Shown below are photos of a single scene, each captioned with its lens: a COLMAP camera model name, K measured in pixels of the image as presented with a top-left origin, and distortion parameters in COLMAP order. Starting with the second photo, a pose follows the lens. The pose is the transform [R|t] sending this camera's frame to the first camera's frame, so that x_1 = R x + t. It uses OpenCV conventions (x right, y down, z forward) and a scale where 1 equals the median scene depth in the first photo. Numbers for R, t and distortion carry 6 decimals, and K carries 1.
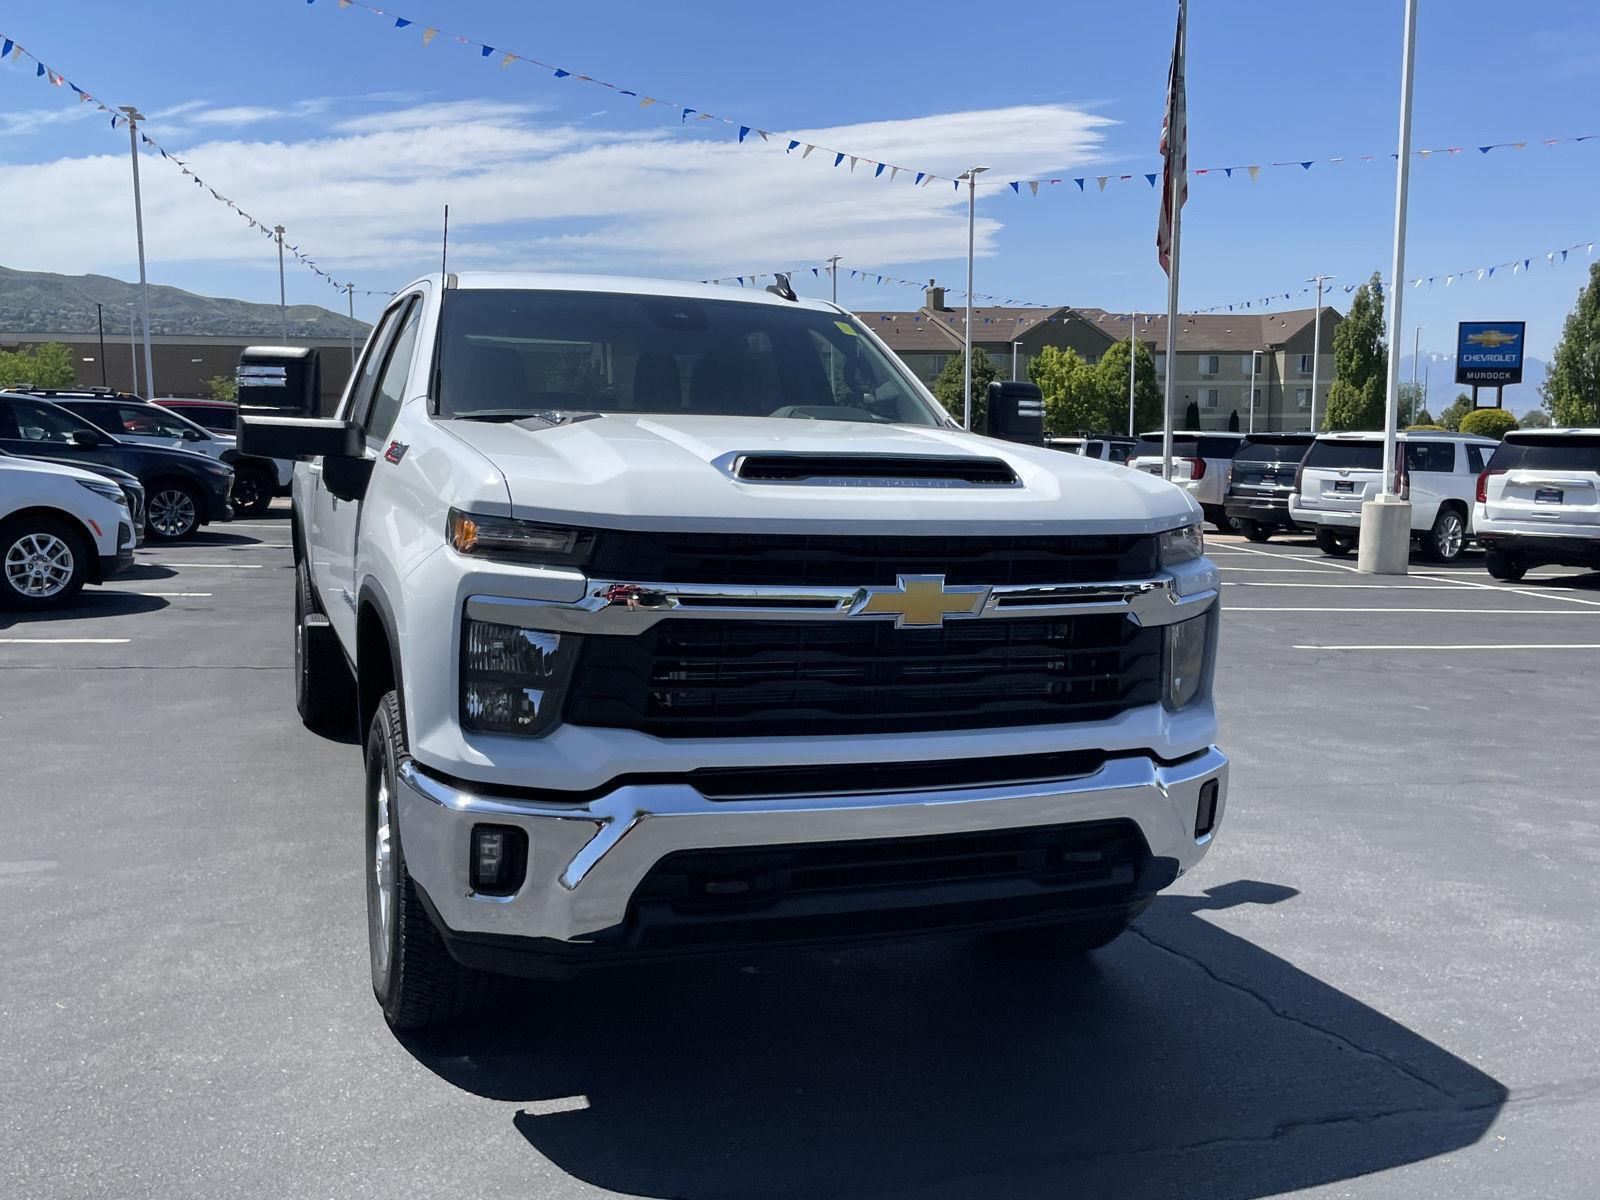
lens RADIAL K [[1516.3, 0, 804.8], [0, 1516.3, 595.0], [0, 0, 1]] dist [0.105992, -0.149884]
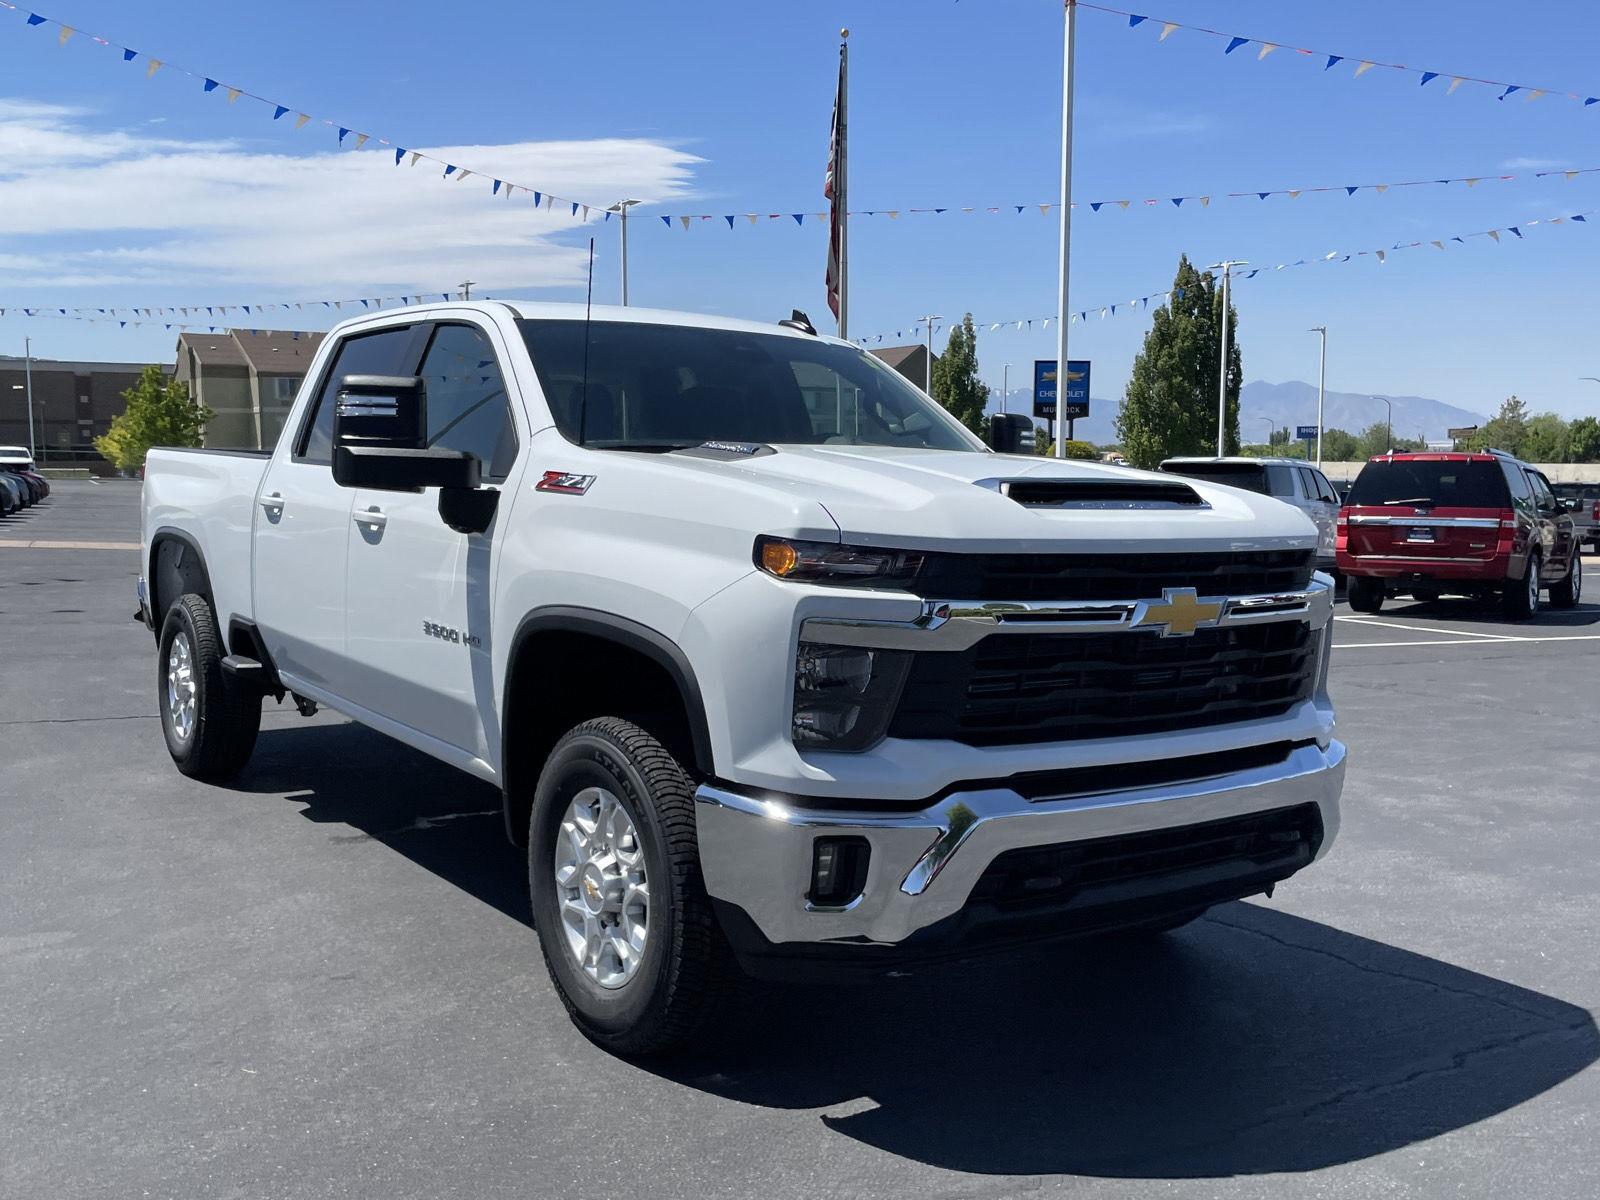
lens RADIAL K [[1516.3, 0, 804.8], [0, 1516.3, 595.0], [0, 0, 1]] dist [0.105992, -0.149884]
pose [[0.966430, -0.026121, 0.255598, -0.396413], [0.030930, 0.999412, -0.014812, -0.000199], [-0.255060, 0.022220, 0.966670, -0.003008]]
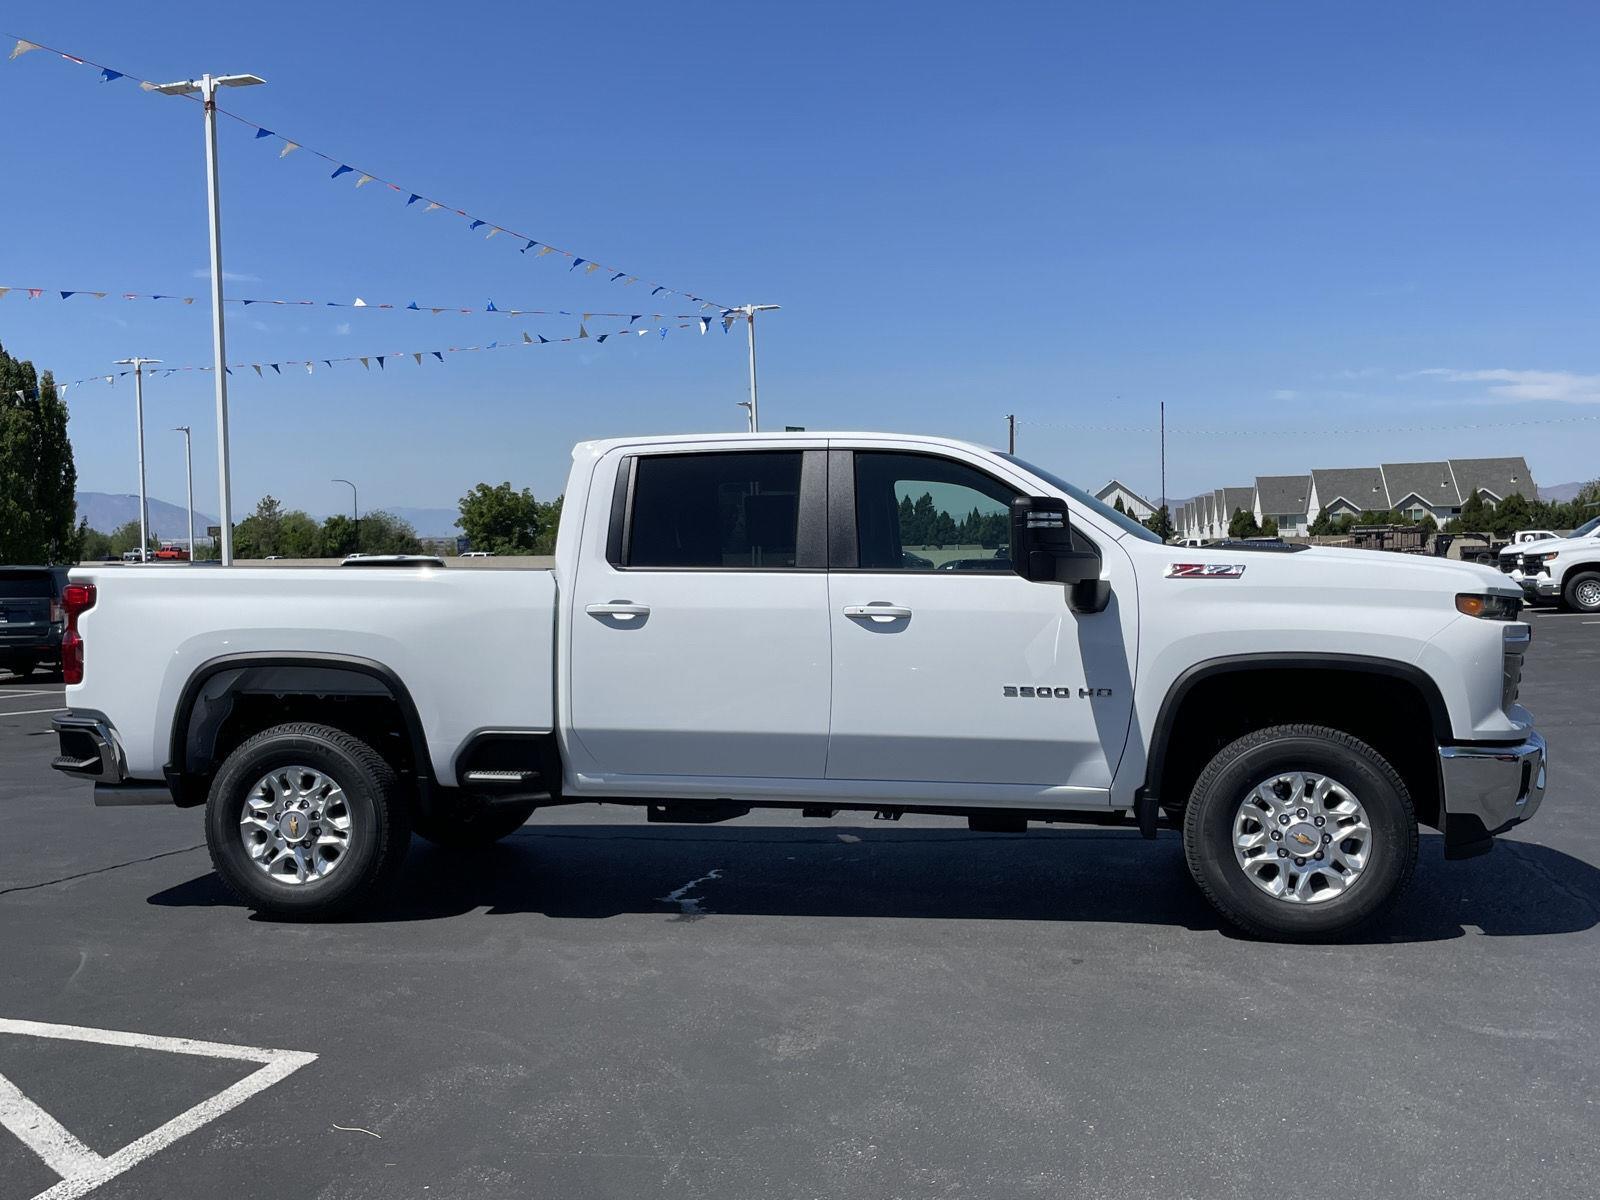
lens RADIAL K [[1516.3, 0, 804.8], [0, 1516.3, 595.0], [0, 0, 1]] dist [0.105992, -0.149884]
pose [[0.509217, -0.047370, 0.859333, -1.824909], [0.120014, 0.992637, -0.016399, -0.099332], [-0.852229, 0.111483, 0.511153, 0.631519]]
